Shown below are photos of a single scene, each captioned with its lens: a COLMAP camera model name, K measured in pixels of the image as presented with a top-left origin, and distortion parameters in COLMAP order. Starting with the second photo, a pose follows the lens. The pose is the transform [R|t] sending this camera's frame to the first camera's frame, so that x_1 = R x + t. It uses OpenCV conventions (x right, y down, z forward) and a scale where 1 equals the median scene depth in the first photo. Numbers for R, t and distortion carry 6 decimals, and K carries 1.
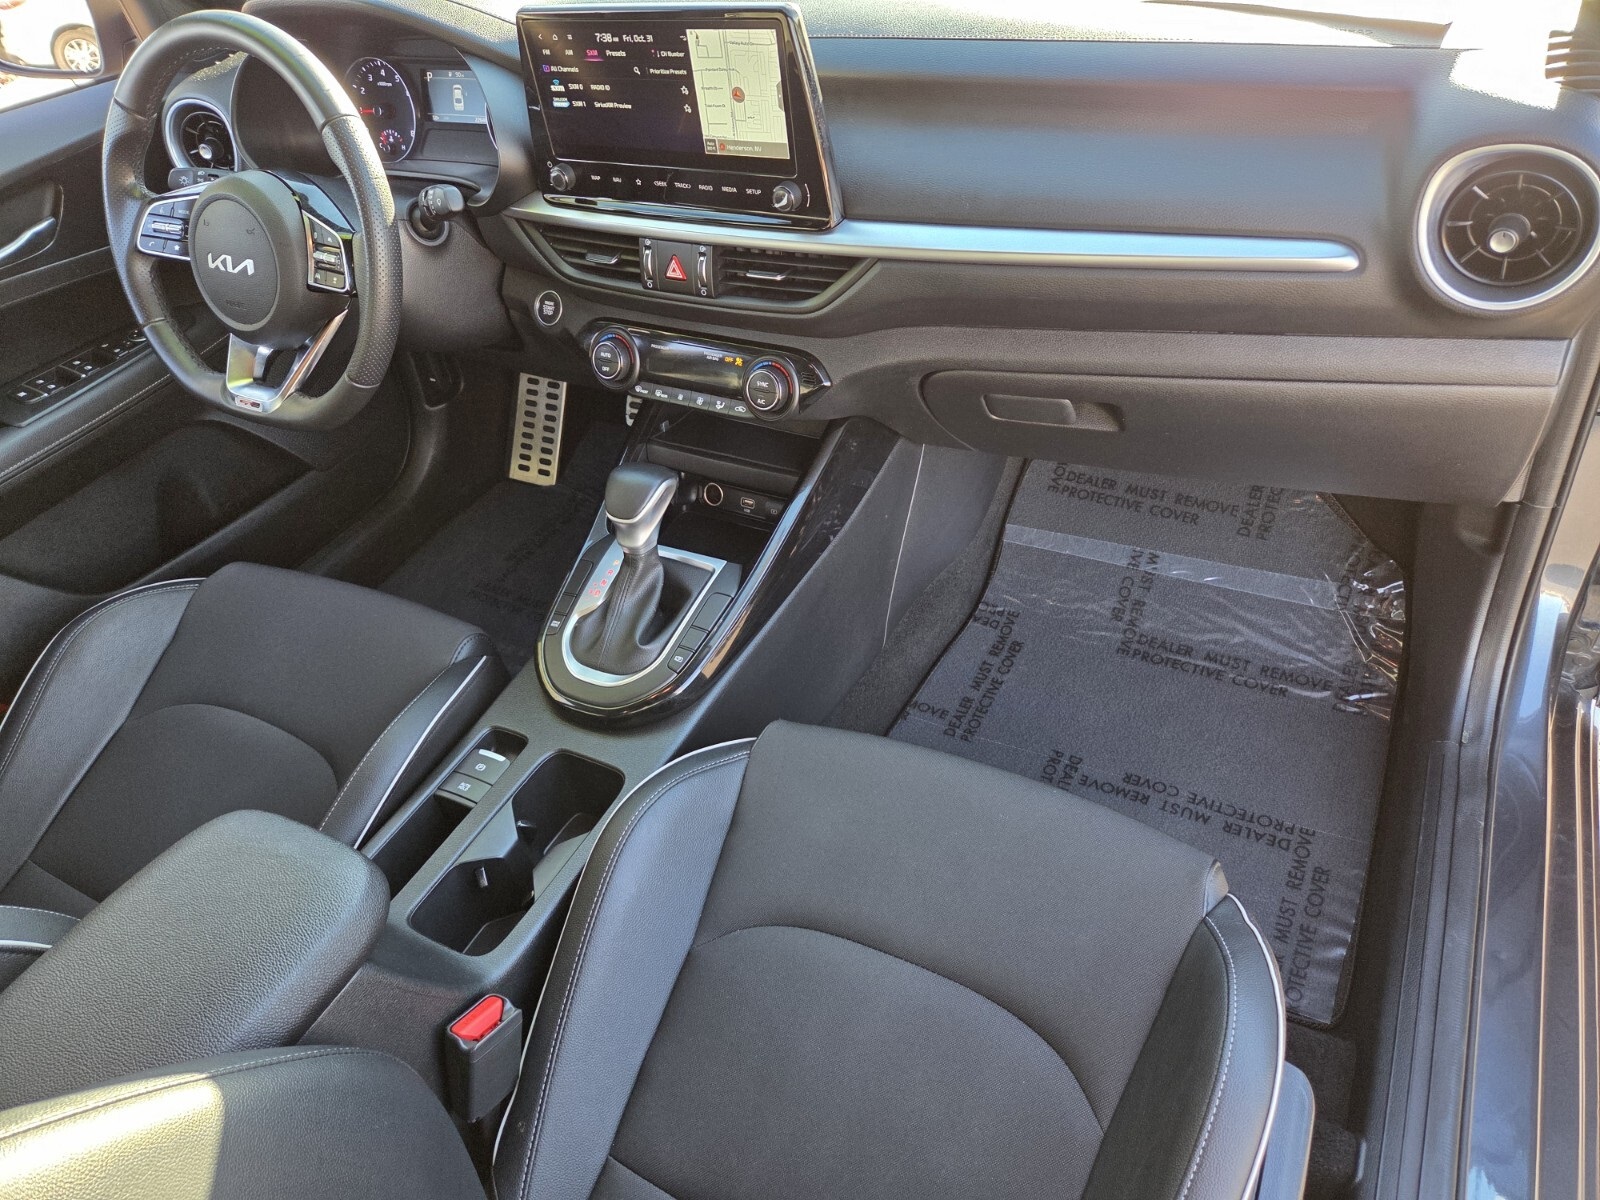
lens RADIAL K [[1085.8, 0, 797.6], [0, 1085.8, 600.0], [0, 0, 1]] dist [0.066569, -0.061730]
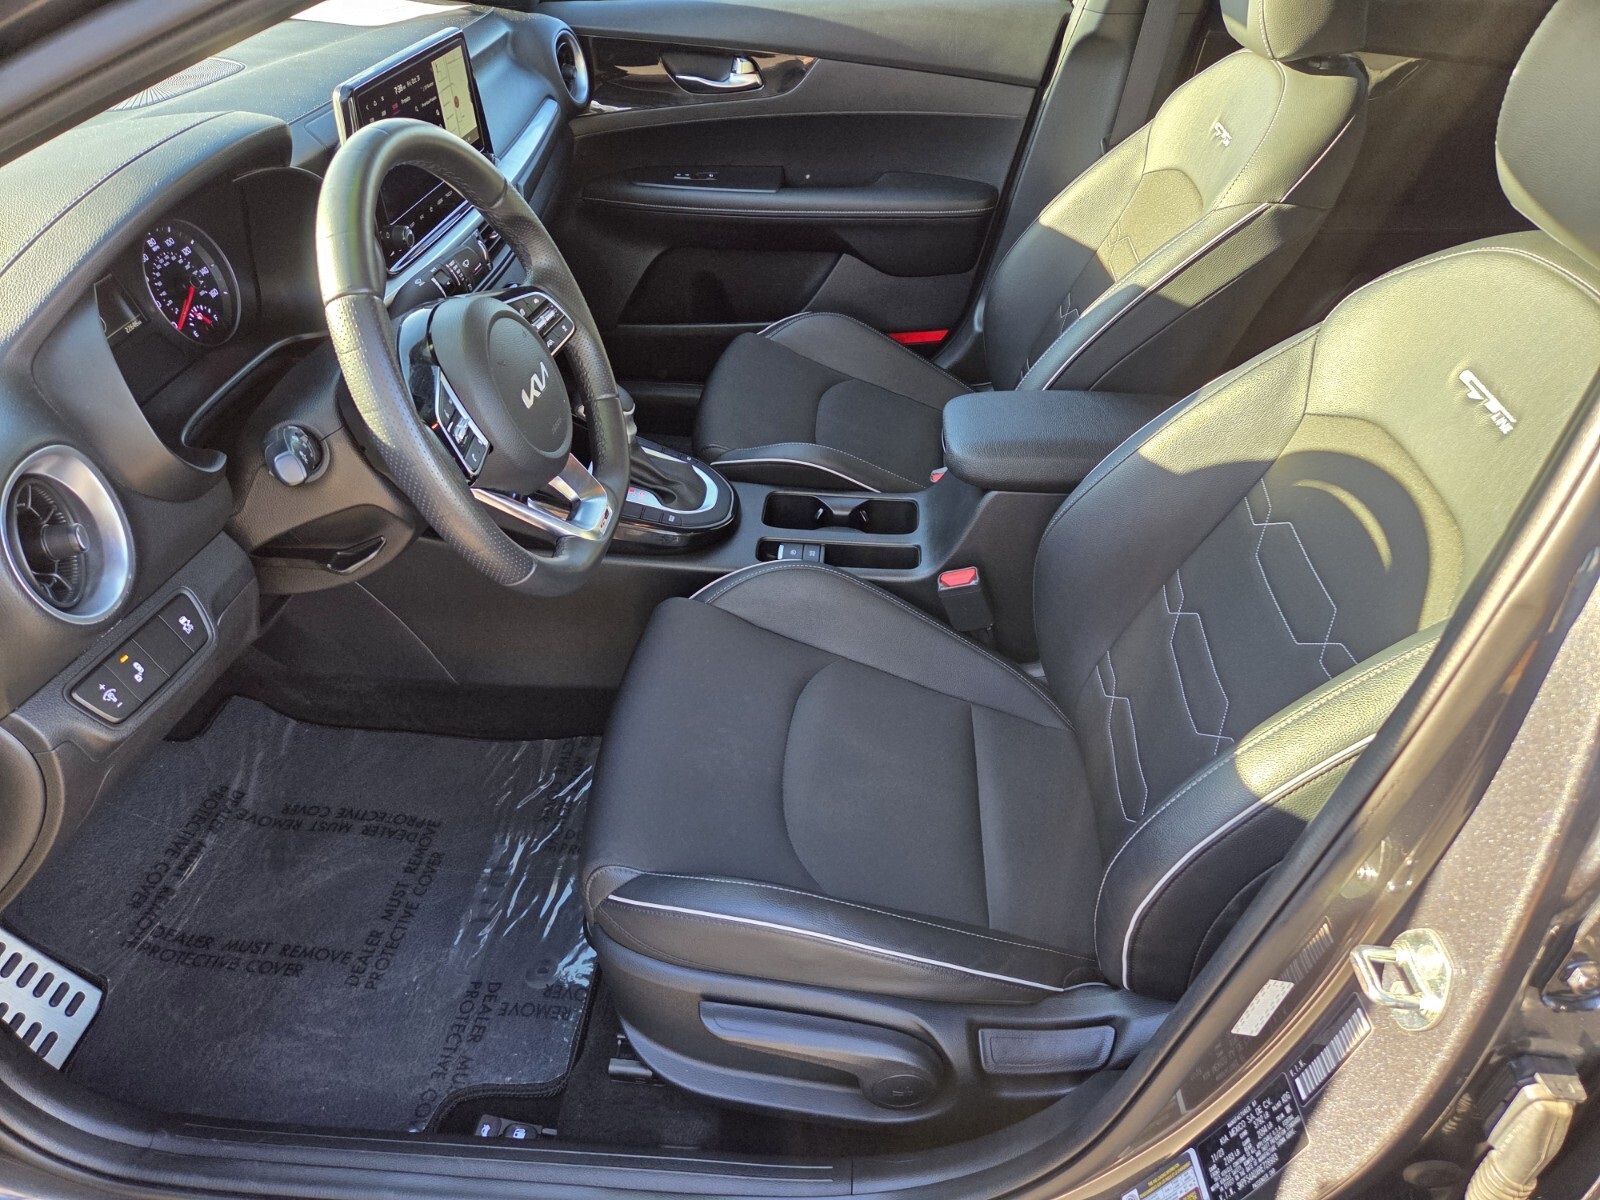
lens RADIAL K [[1090.6, 0, 799.8], [0, 1090.6, 606.9], [0, 0, 1]] dist [0.004060, -0.001273]
pose [[-0.410161, -0.454321, 0.790797, -1.385217], [0.616831, 0.500497, 0.607472, -0.619613], [-0.671779, 0.736950, 0.074955, 0.945308]]
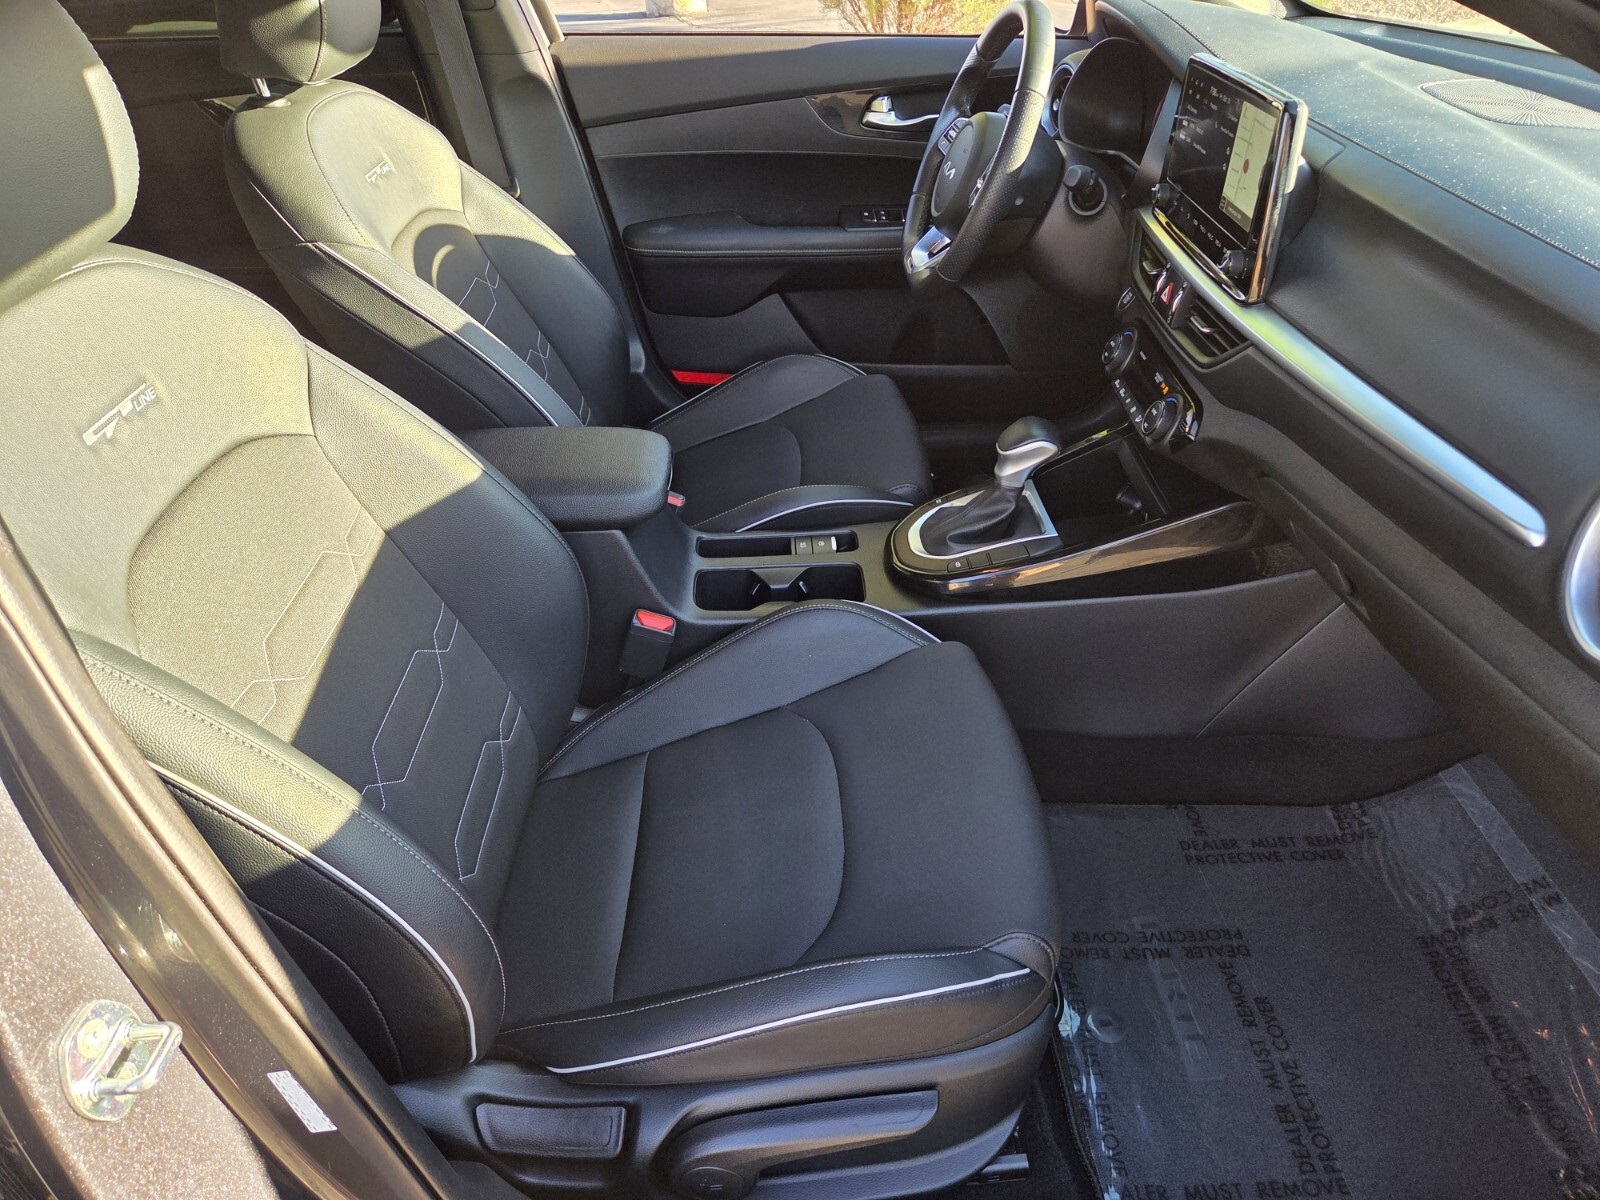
lens RADIAL K [[1085.8, 0, 797.6], [0, 1085.8, 600.0], [0, 0, 1]] dist [0.066569, -0.061730]
pose [[0.490090, 0.580381, -0.650361, 0.633218], [-0.591343, 0.769532, 0.241112, -0.104634], [0.640410, 0.266420, 0.720344, 0.009672]]
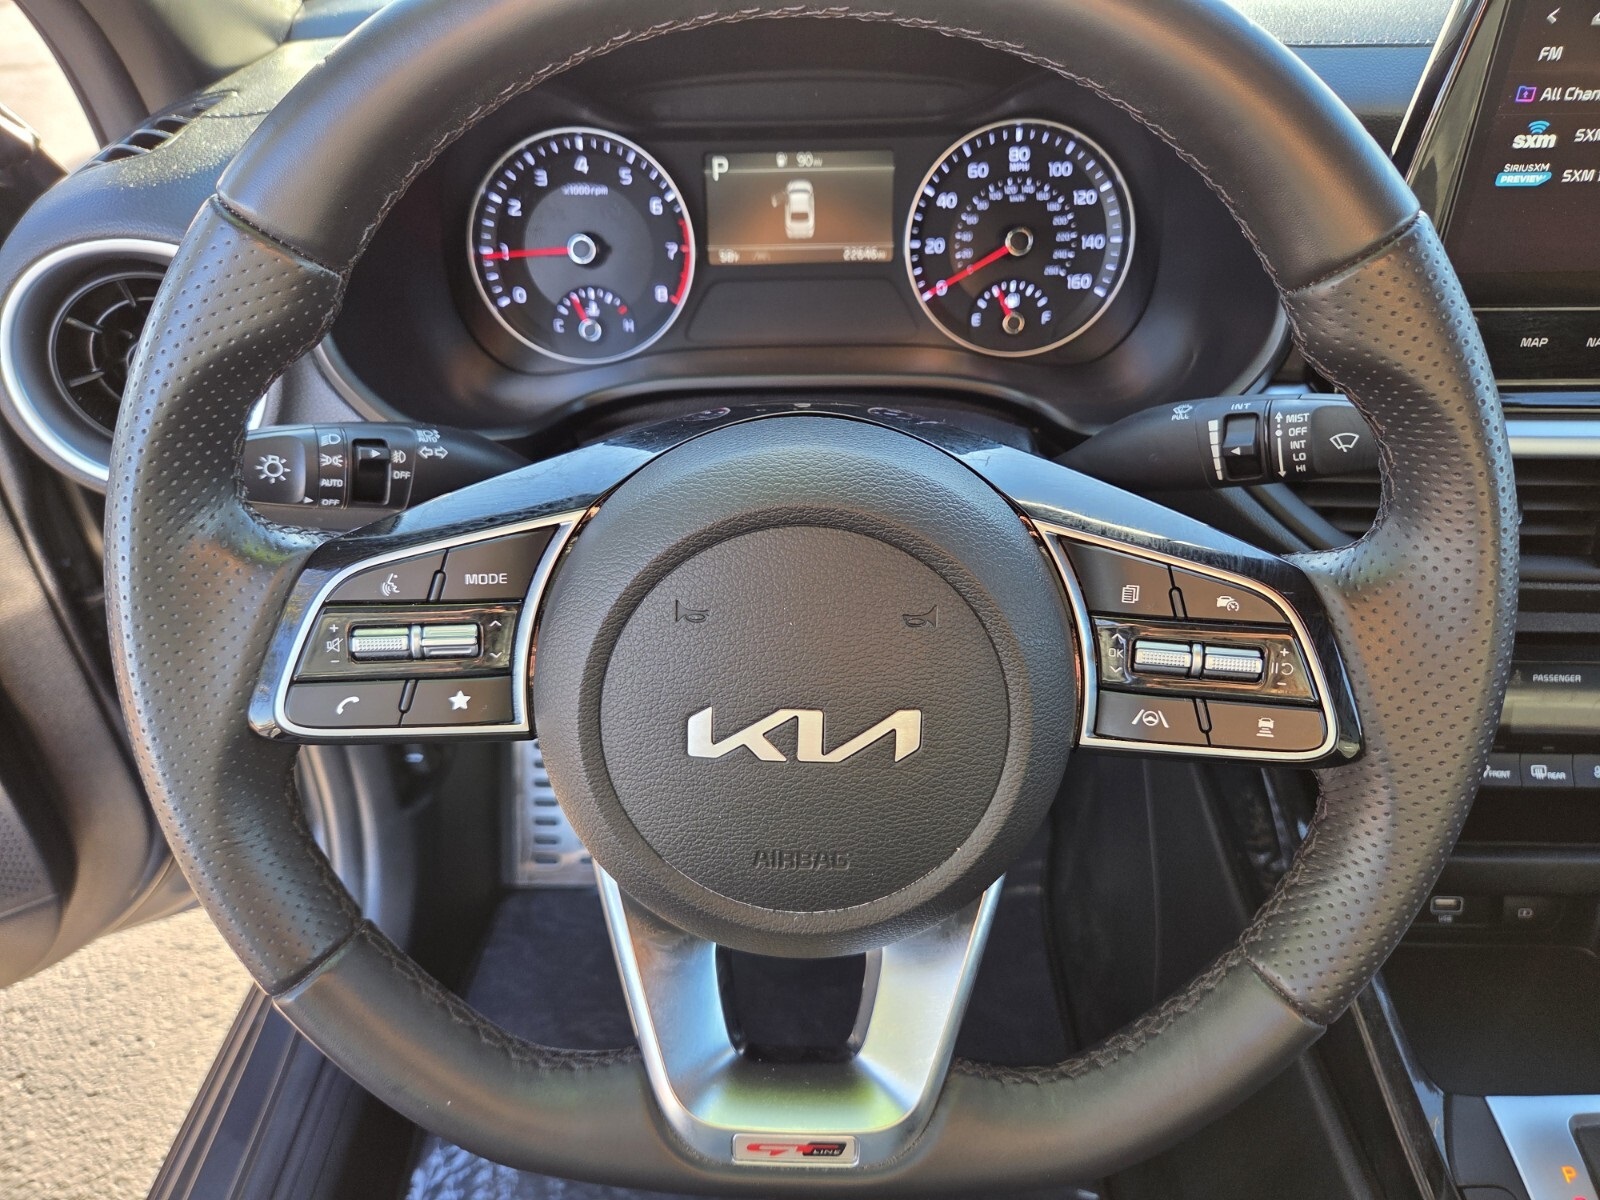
lens RADIAL K [[1090.6, 0, 799.8], [0, 1090.6, 606.9], [0, 0, 1]] dist [0.004060, -0.001273]
pose [[0.880532, -0.181763, 0.437750, -0.649586], [0.232248, 0.970537, -0.064180, -0.326714], [-0.413187, 0.158179, 0.896803, 0.757700]]
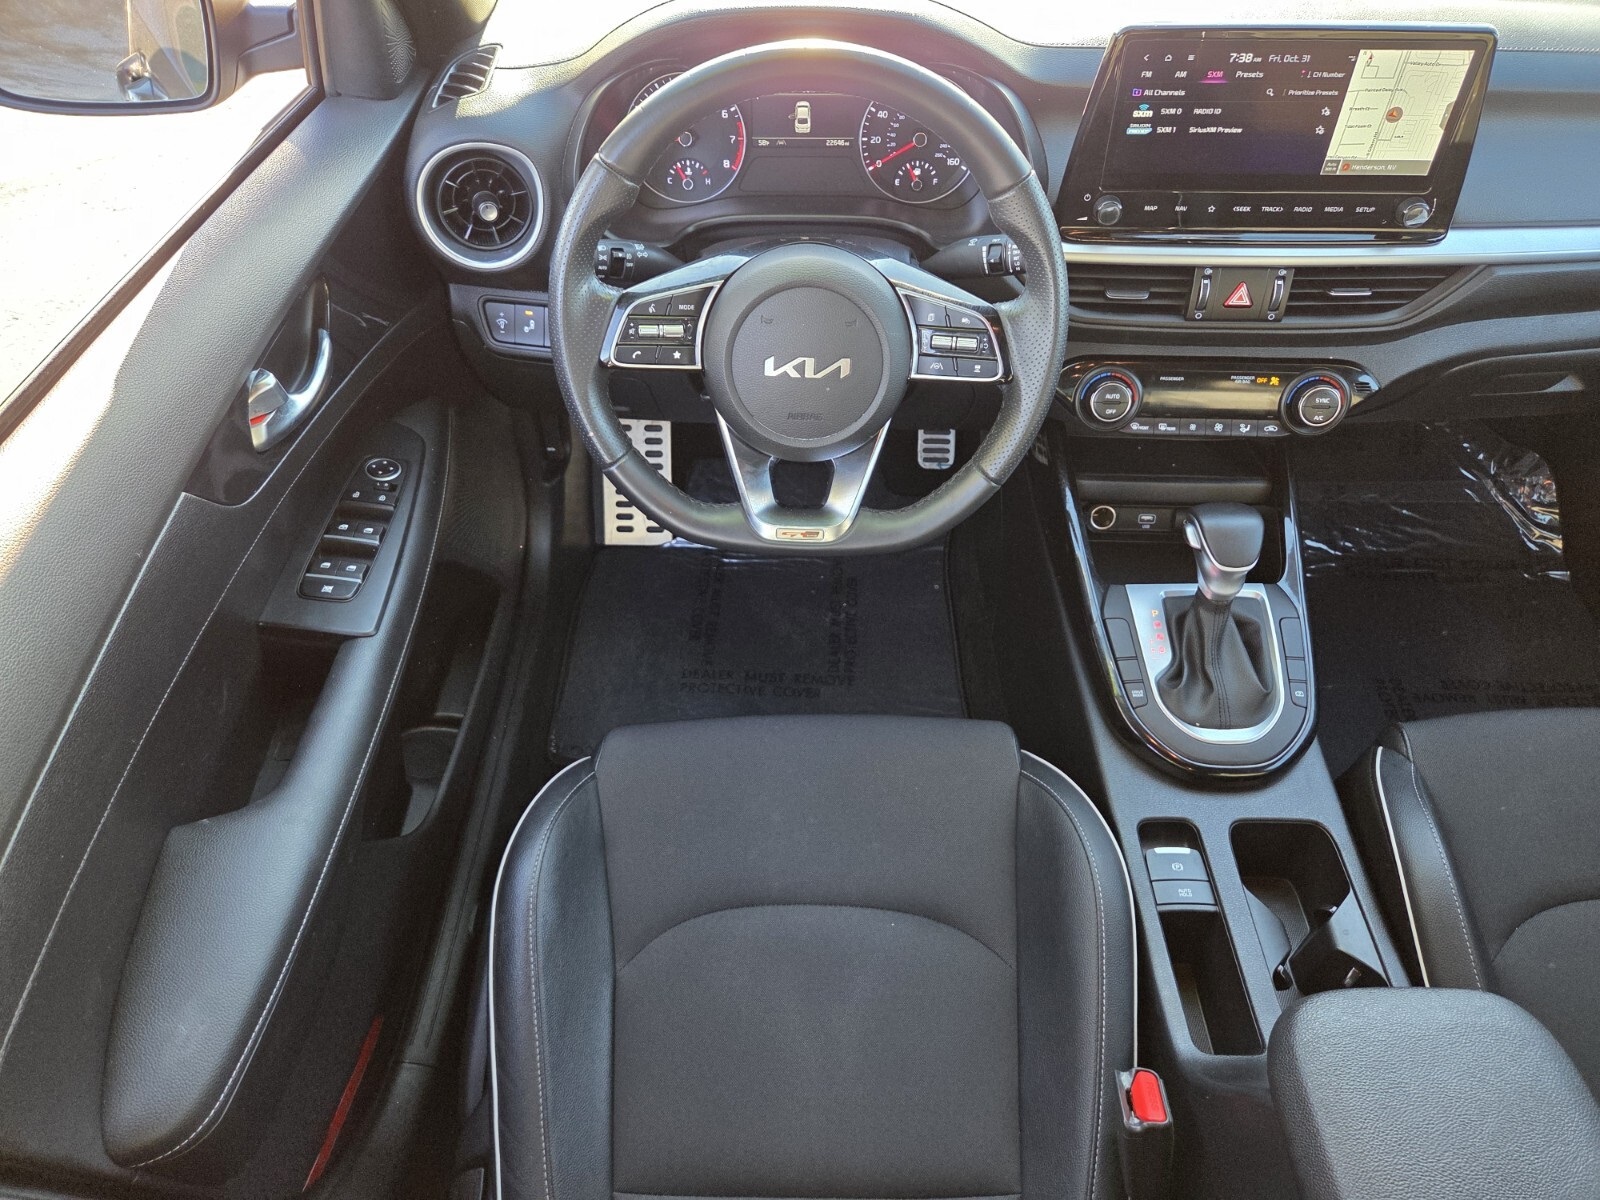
lens RADIAL K [[1085.8, 0, 797.6], [0, 1085.8, 600.0], [0, 0, 1]] dist [0.066569, -0.061730]
pose [[0.874553, -0.243838, 0.419165, -0.908802], [0.218256, 0.969809, 0.108788, -0.235428], [-0.433037, -0.003656, 0.901369, 0.308552]]
